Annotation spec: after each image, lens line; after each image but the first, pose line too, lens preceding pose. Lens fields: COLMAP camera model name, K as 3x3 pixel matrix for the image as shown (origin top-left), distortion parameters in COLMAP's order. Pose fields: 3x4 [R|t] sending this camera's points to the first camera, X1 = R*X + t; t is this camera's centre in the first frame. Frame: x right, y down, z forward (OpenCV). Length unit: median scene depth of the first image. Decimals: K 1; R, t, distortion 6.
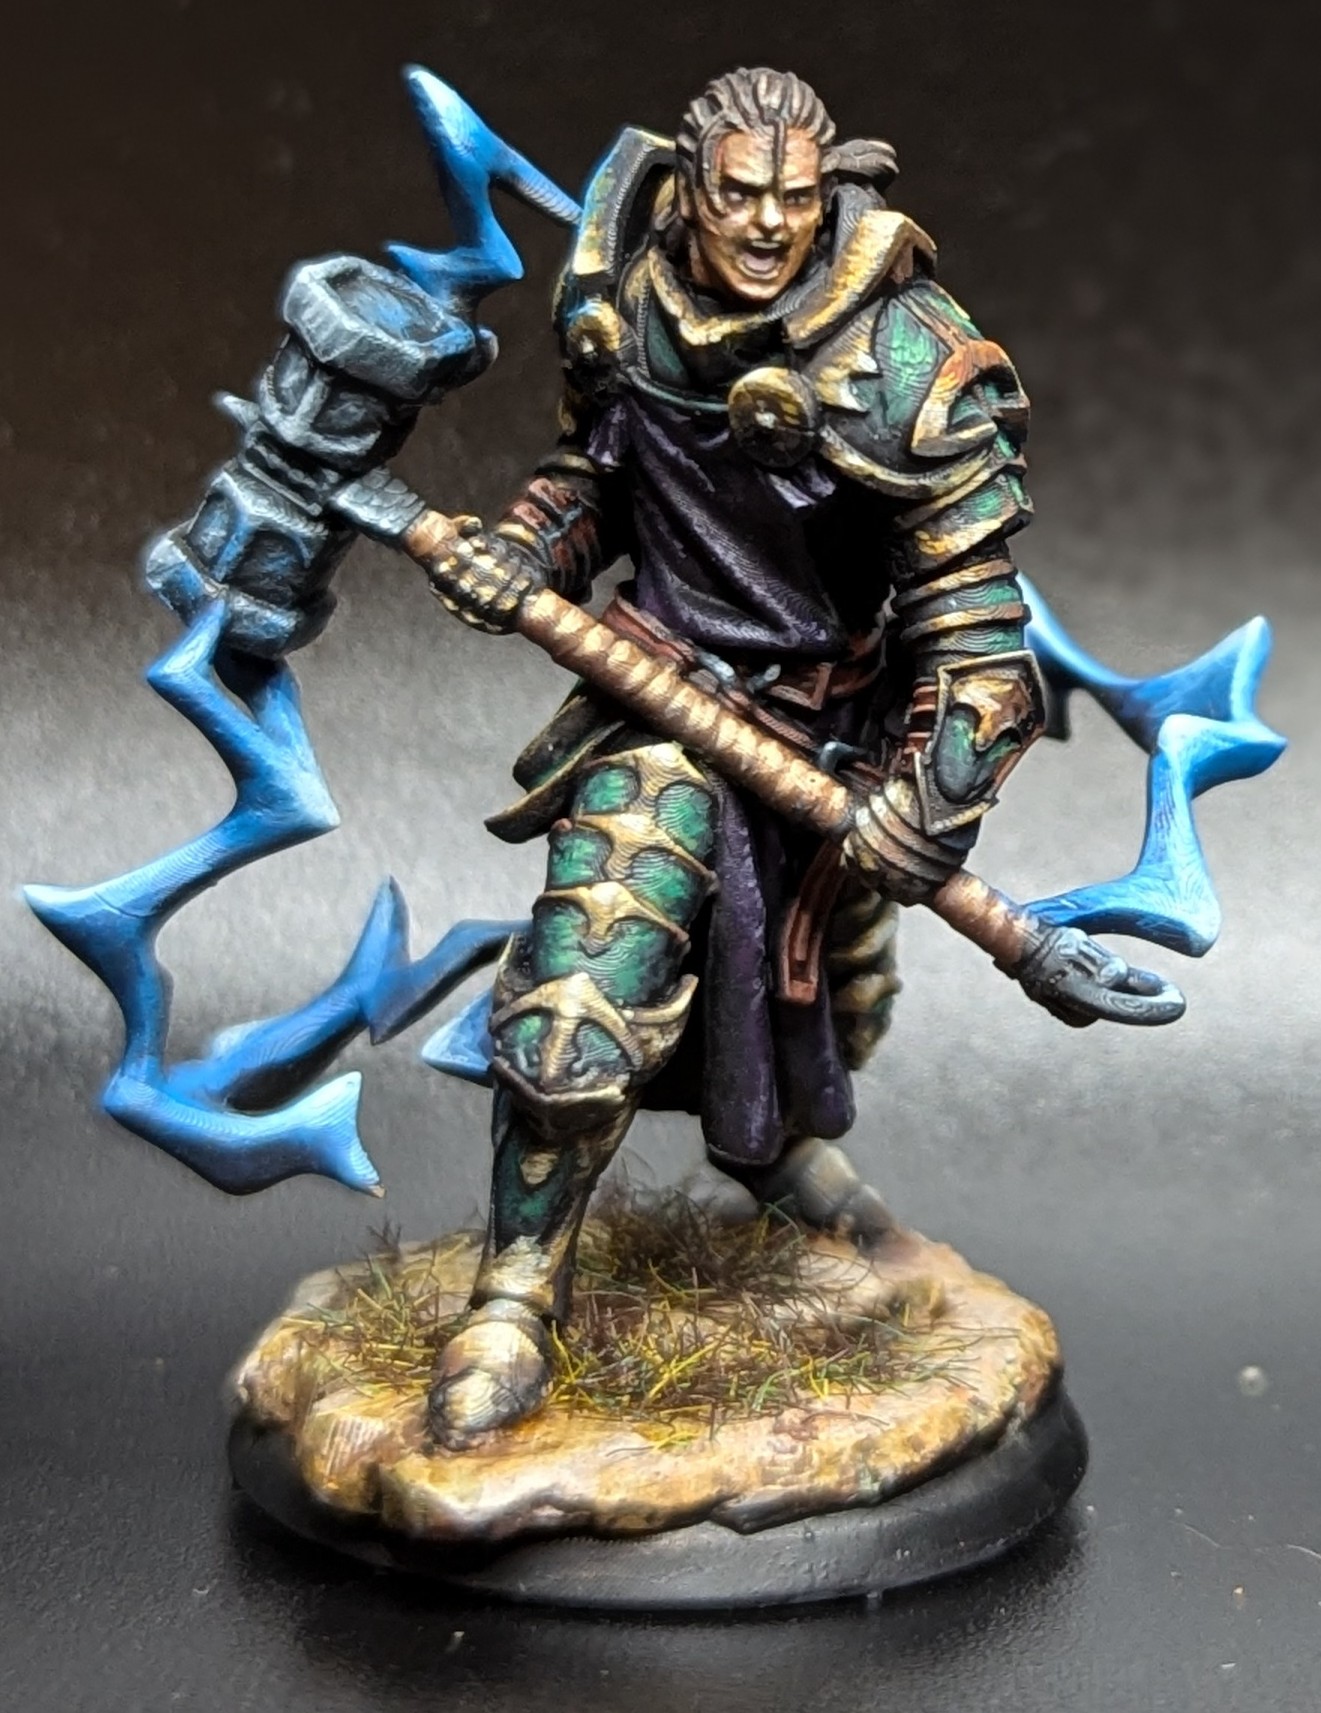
lens RADIAL K [[1244.0, 0, 661.6], [0, 1244.0, 850.5], [0, 0, 1]] dist [-0.007847, -0.000634]
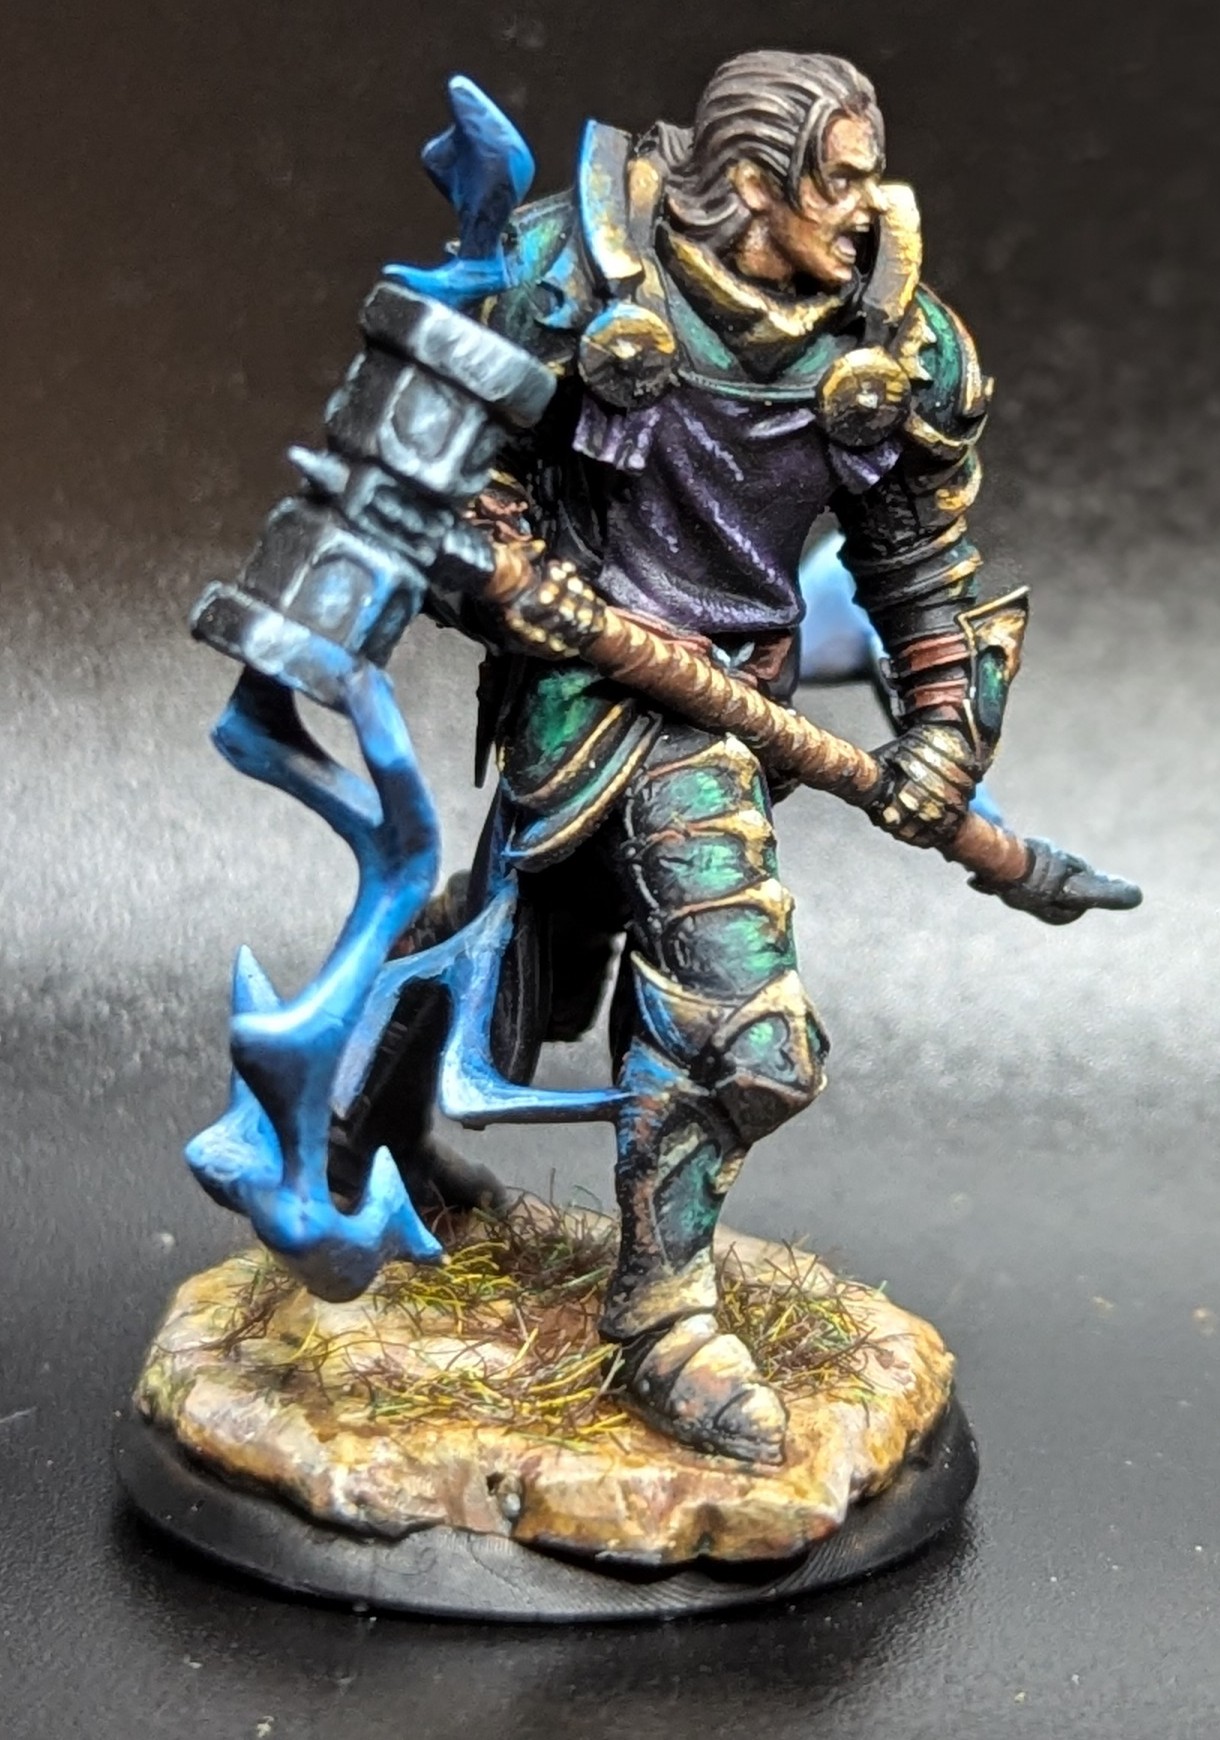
lens RADIAL K [[1249.5, 0, 617.1], [0, 1249.5, 882.1], [0, 0, 1]] dist [-0.010063, 0.000155]
pose [[0.949127, -0.217181, 0.228014, -0.401402], [0.208698, 0.976077, 0.060982, -0.061596], [-0.235803, -0.010294, 0.971746, 0.045595]]
